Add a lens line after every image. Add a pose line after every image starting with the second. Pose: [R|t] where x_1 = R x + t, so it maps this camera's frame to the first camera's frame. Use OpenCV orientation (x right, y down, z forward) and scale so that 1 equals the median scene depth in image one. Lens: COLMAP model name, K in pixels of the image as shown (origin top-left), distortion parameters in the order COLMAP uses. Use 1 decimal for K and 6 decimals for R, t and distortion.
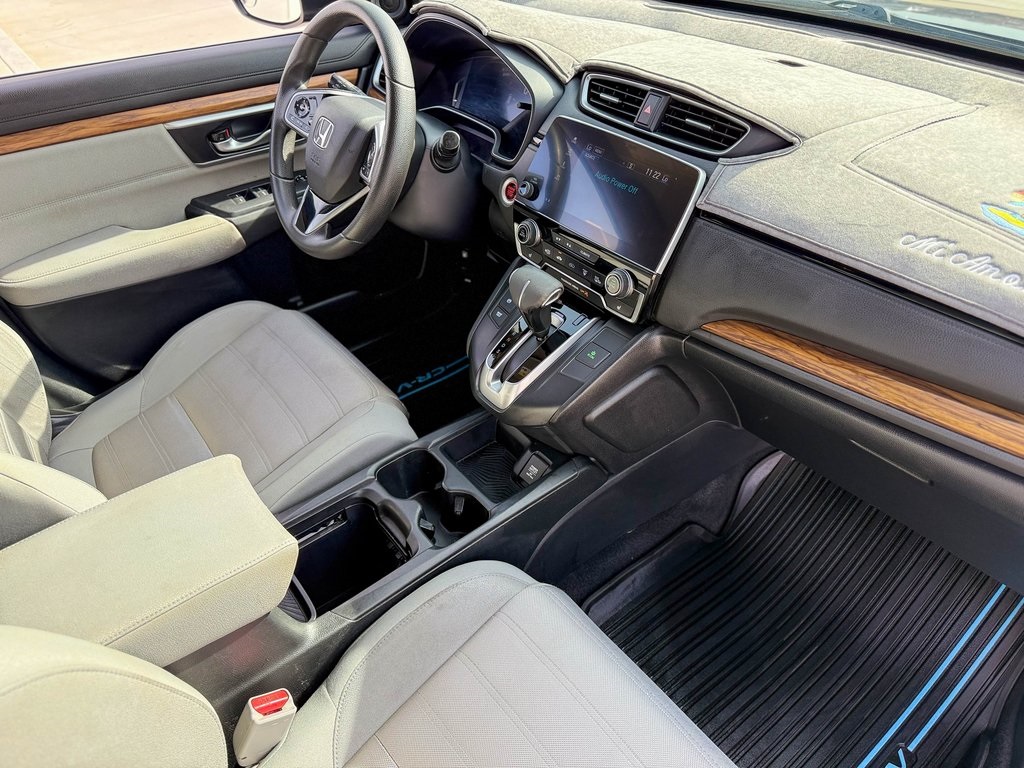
lens RADIAL K [[723.4, 0, 501.0], [0, 723.4, 384.4], [0, 0, 1]] dist [0.116701, -0.176654]
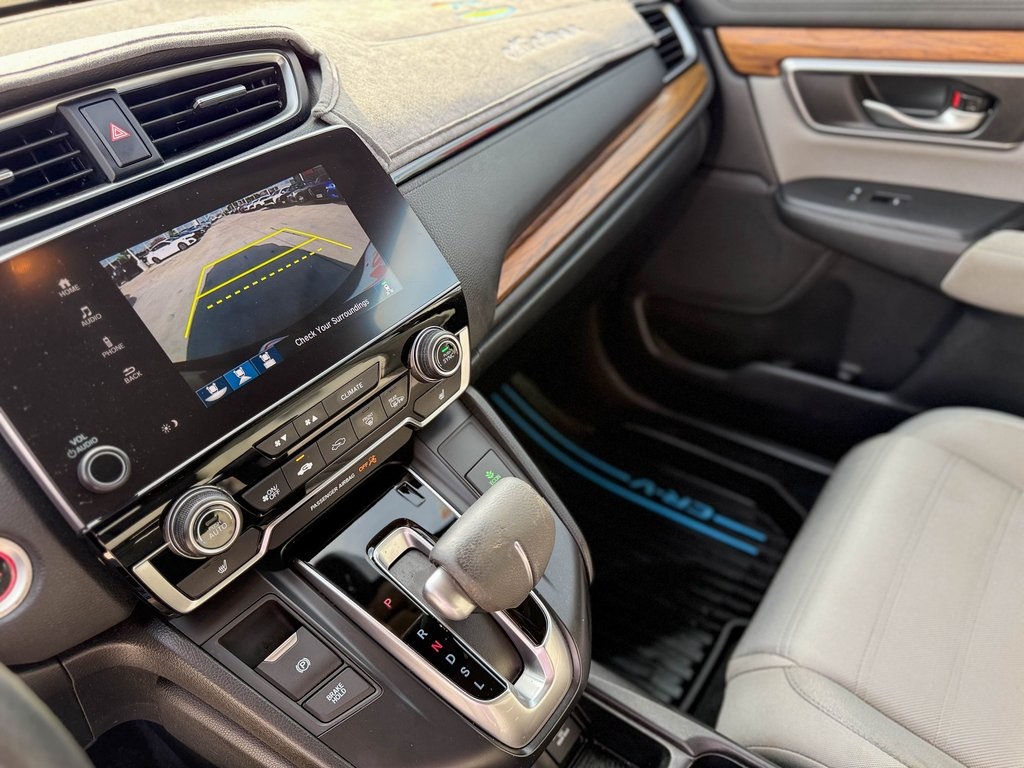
lens RADIAL K [[735.0, 0, 512.0], [0, 735.0, 384.0], [0, 0, 1]] dist [0.048485, -0.071088]
pose [[-0.273846, -0.514631, 0.812504, -0.296713], [0.678415, 0.495459, 0.542471, -0.369077], [-0.681734, 0.699768, 0.213454, 0.823605]]
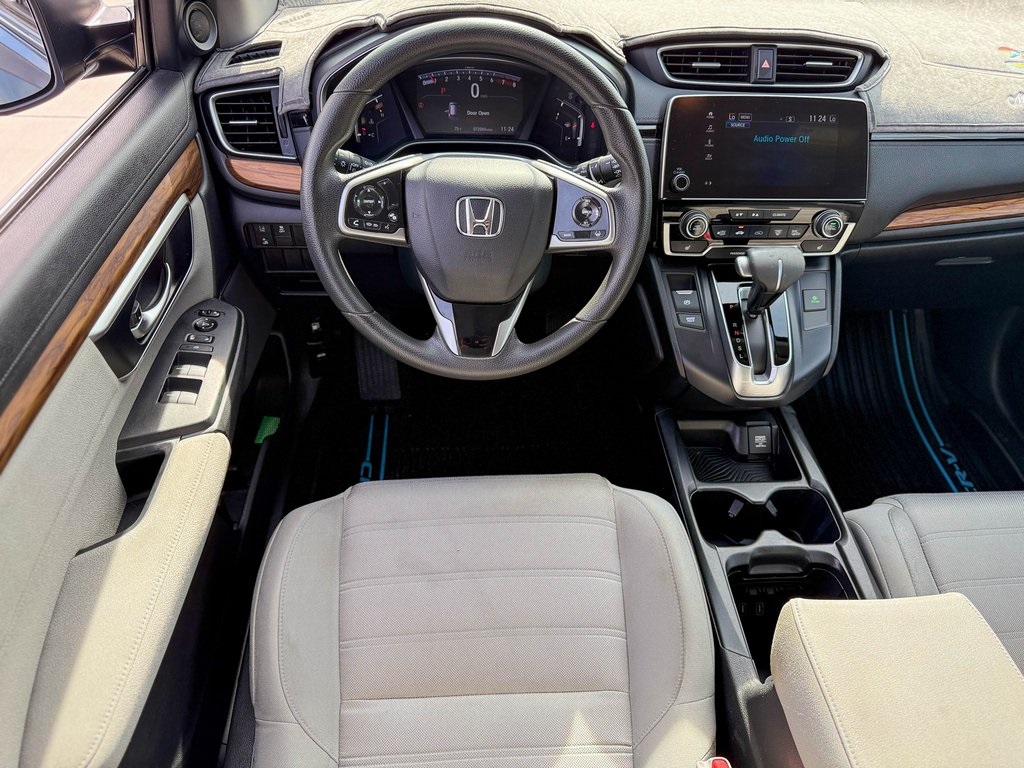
lens RADIAL K [[735.0, 0, 512.0], [0, 735.0, 384.0], [0, 0, 1]] dist [0.048485, -0.071088]
pose [[0.545339, -0.515568, 0.660904, -0.881813], [0.473789, 0.840024, 0.264356, -0.428220], [-0.691469, 0.168965, 0.702368, 0.575645]]
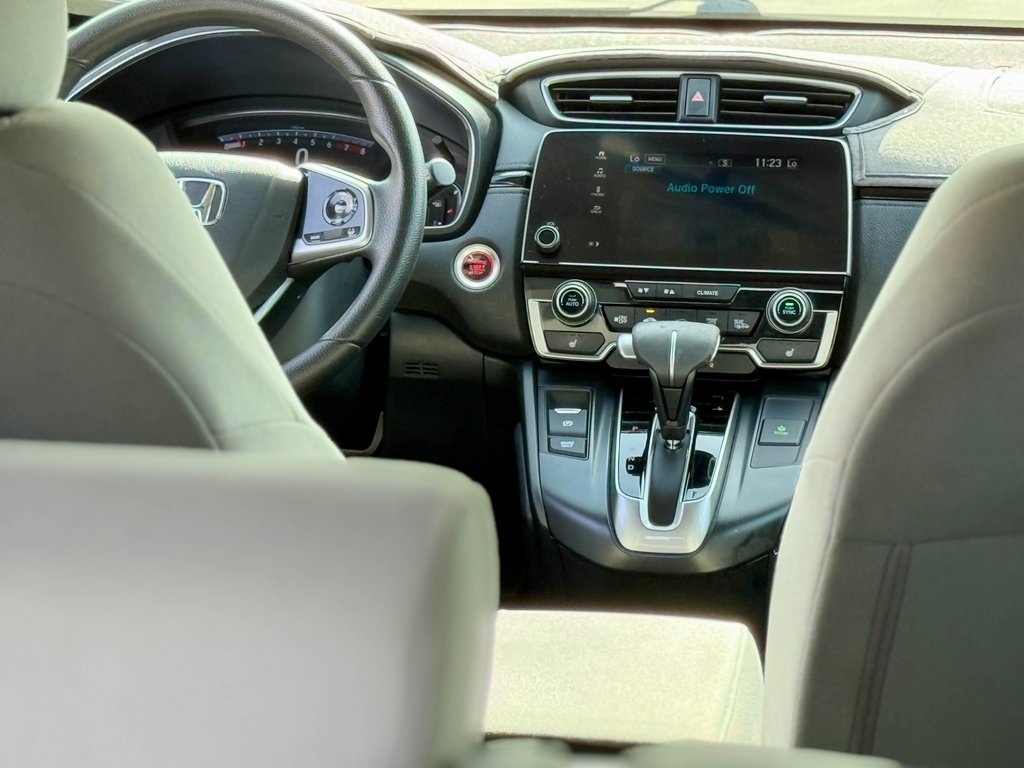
lens RADIAL K [[3058.0, 0, 512.0], [0, 3058.0, 384.0], [0, 0, 1]] dist [0.202123, -0.036031]
pose [[0.709779, -0.096207, 0.697823, -1.896555], [0.409496, 0.862403, -0.297614, 0.621863], [-0.573172, 0.496996, 0.651512, -0.619468]]
